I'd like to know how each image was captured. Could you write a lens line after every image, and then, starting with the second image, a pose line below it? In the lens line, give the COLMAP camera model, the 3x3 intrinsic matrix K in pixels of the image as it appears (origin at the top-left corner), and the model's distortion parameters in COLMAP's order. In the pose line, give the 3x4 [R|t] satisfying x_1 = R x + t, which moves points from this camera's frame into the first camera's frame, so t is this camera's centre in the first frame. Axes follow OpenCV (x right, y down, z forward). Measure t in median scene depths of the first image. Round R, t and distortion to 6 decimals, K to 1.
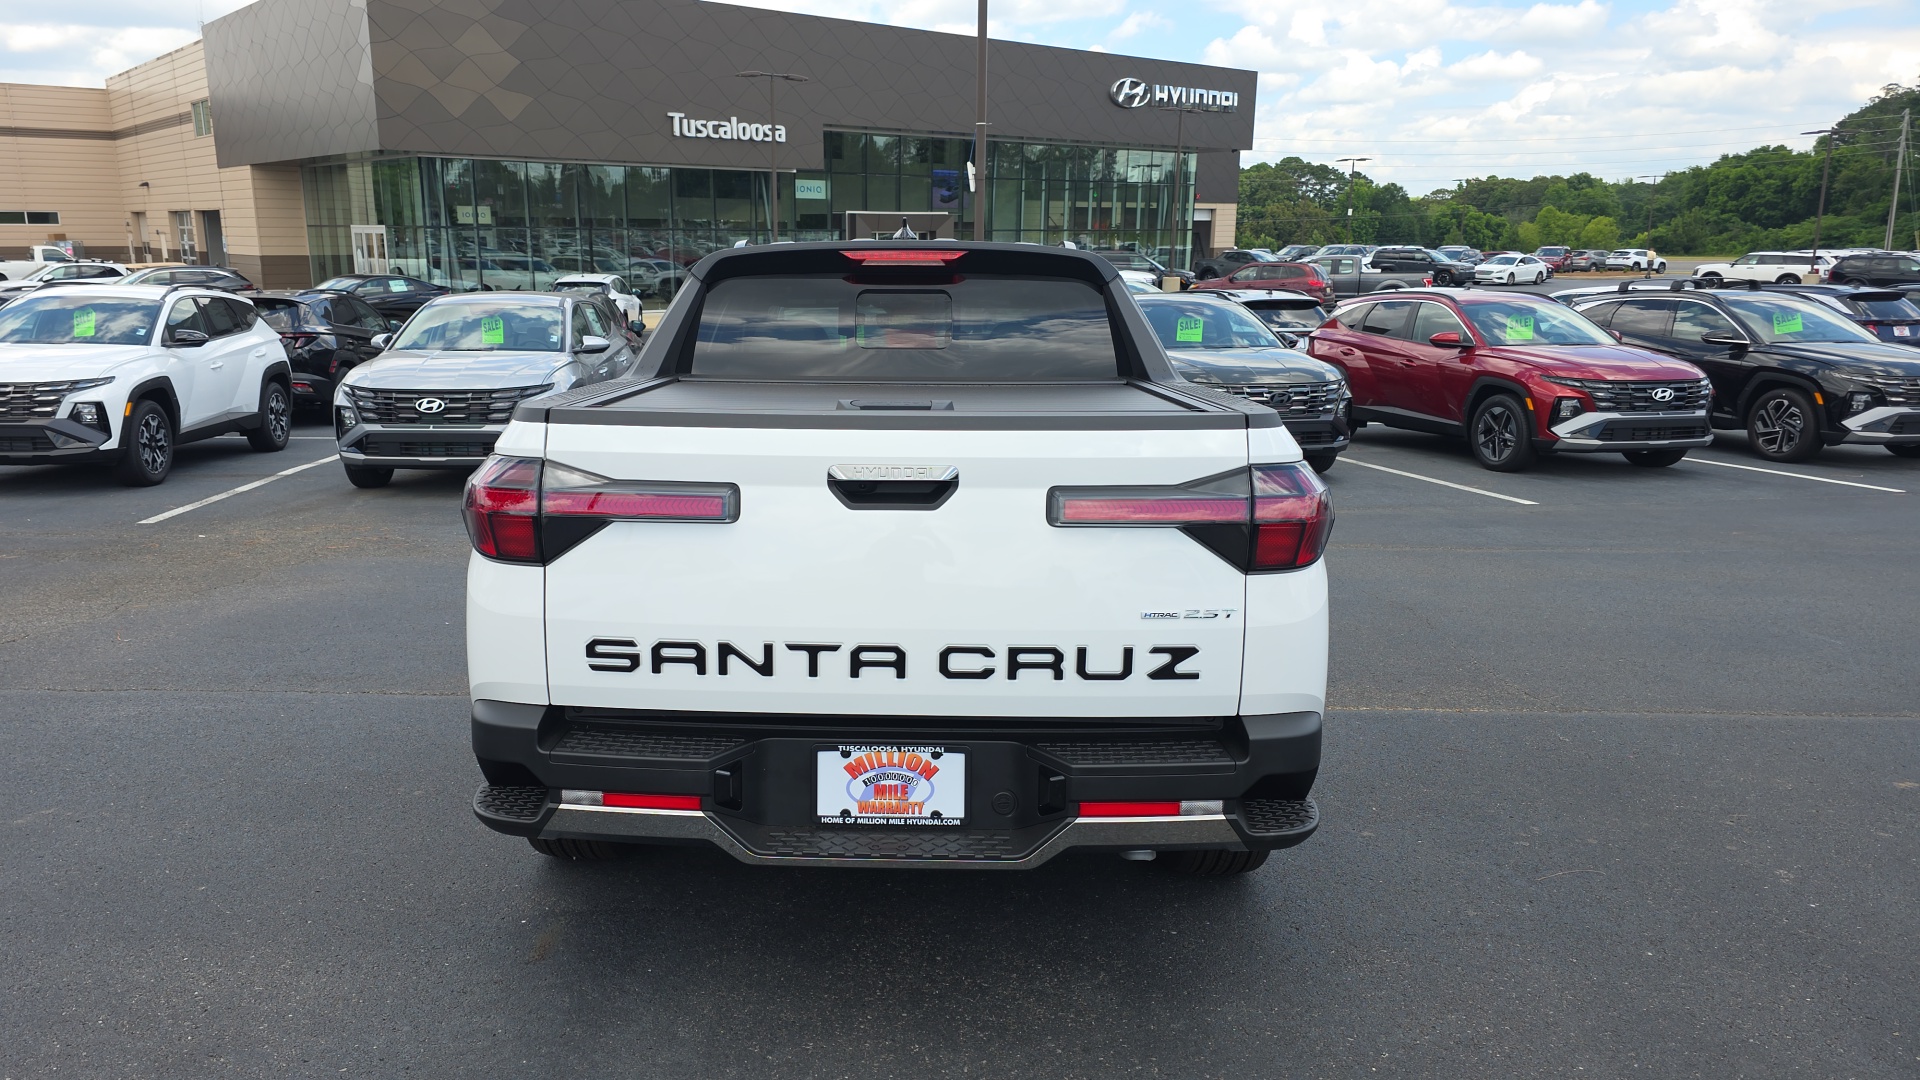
lens RADIAL K [[1326.6, 0, 893.1], [0, 1326.6, 520.9], [0, 0, 1]] dist [0.068082, -0.065987]
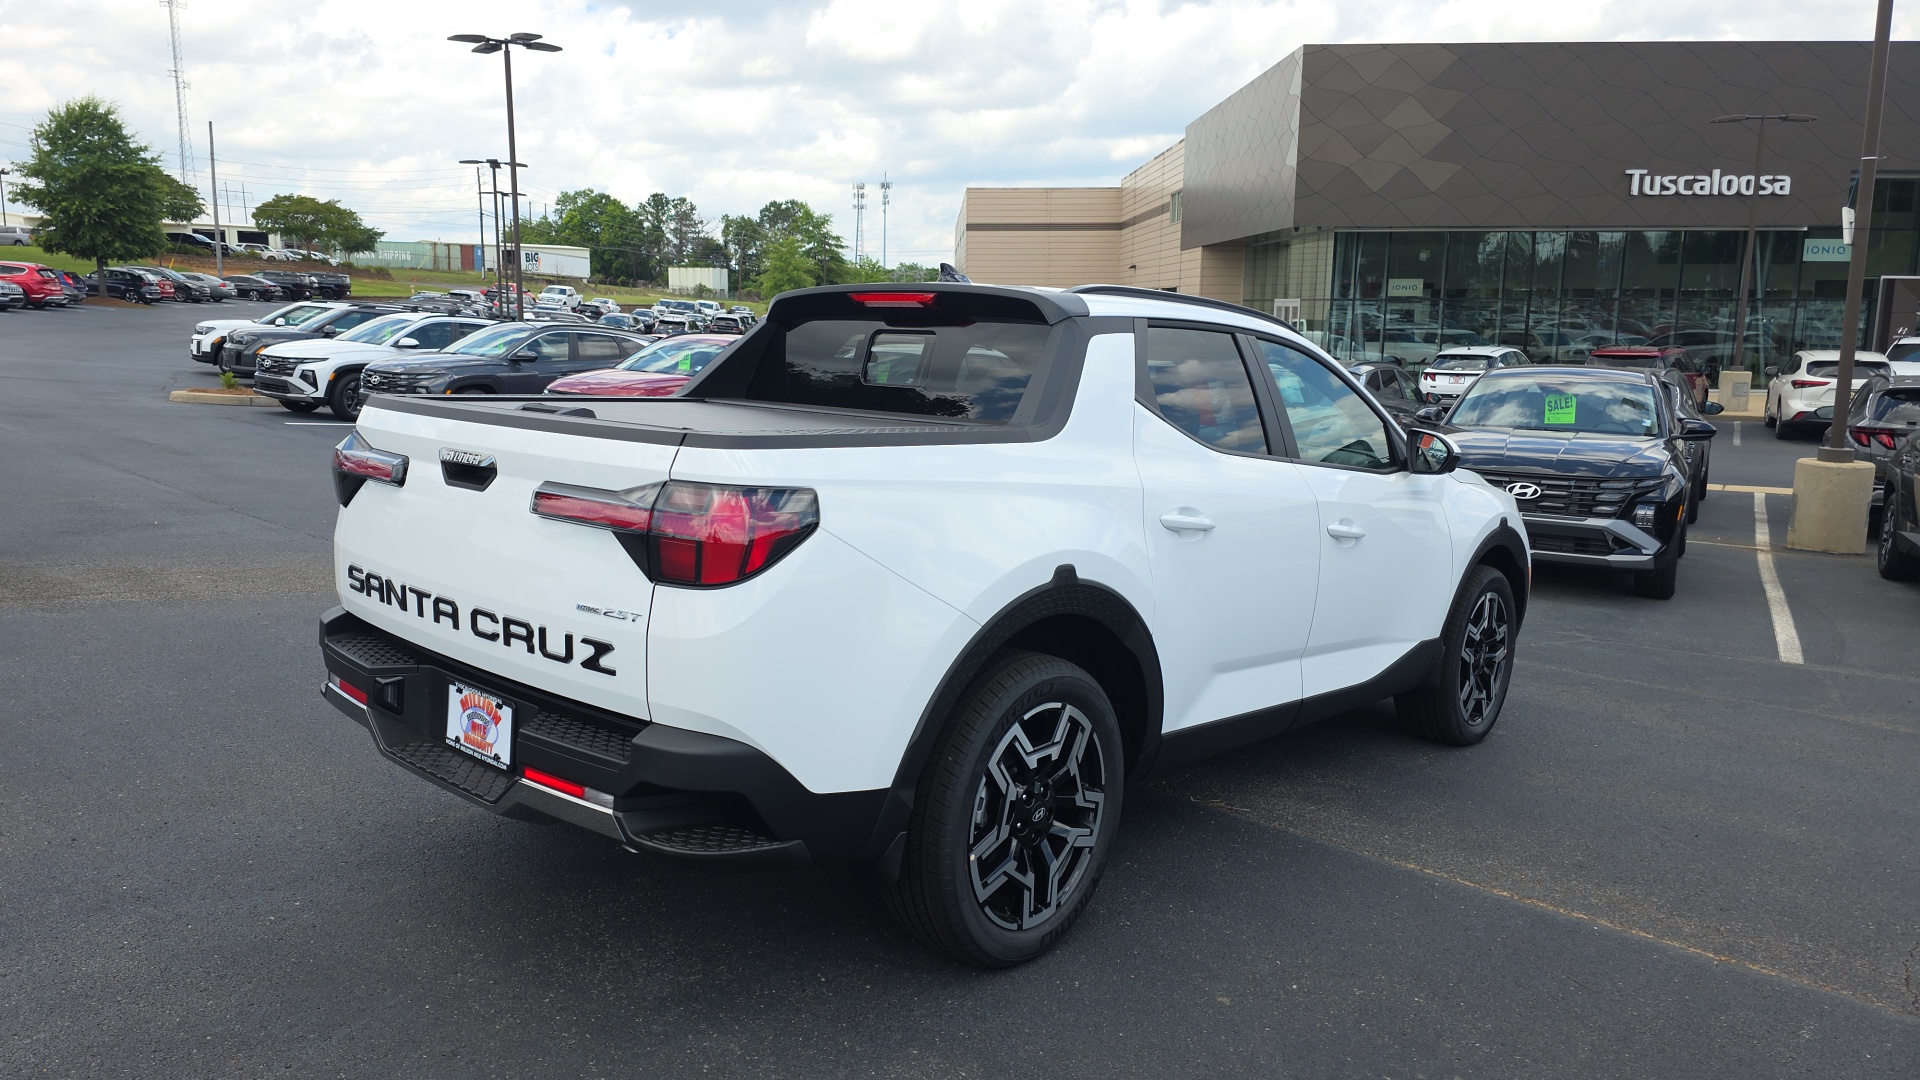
lens RADIAL K [[1326.6, 0, 893.1], [0, 1326.6, 520.9], [0, 0, 1]] dist [0.068082, -0.065987]
pose [[0.743500, 0.108047, -0.659949, 0.103405], [-0.144399, 0.989519, -0.000676, -0.003259], [0.652960, 0.095798, 0.751310, 0.032777]]
